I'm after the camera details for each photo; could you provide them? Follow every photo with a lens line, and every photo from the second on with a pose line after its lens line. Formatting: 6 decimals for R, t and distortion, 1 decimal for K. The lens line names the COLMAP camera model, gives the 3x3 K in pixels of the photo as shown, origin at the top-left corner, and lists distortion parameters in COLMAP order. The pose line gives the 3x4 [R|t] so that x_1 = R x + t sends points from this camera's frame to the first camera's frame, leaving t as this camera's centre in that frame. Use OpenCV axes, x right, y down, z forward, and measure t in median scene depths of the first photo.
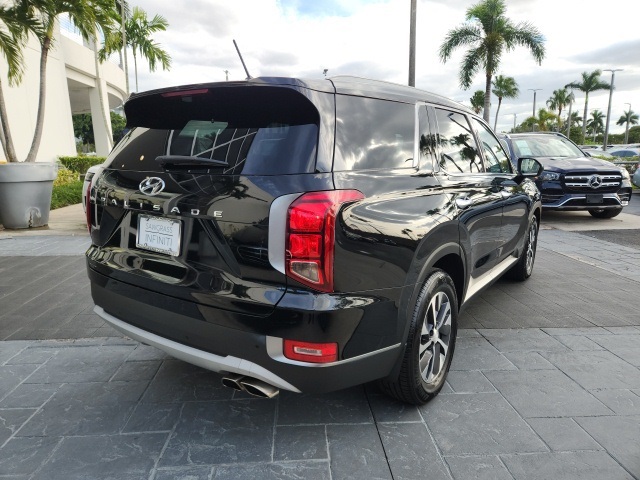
lens RADIAL K [[428.5, 0, 306.5], [0, 428.5, 242.0], [0, 0, 1]] dist [0.063822, -0.052187]
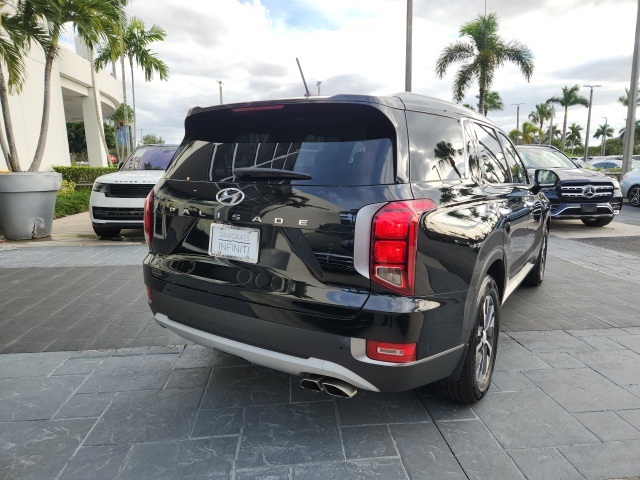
lens RADIAL K [[428.5, 0, 321.1], [0, 428.5, 240.9], [0, 0, 1]] dist [0.063822, -0.052187]
pose [[0.998329, -0.006396, 0.057432, -0.132580], [0.007826, 0.999664, -0.024710, 0.003743], [-0.057255, 0.025118, 0.998044, -0.032985]]
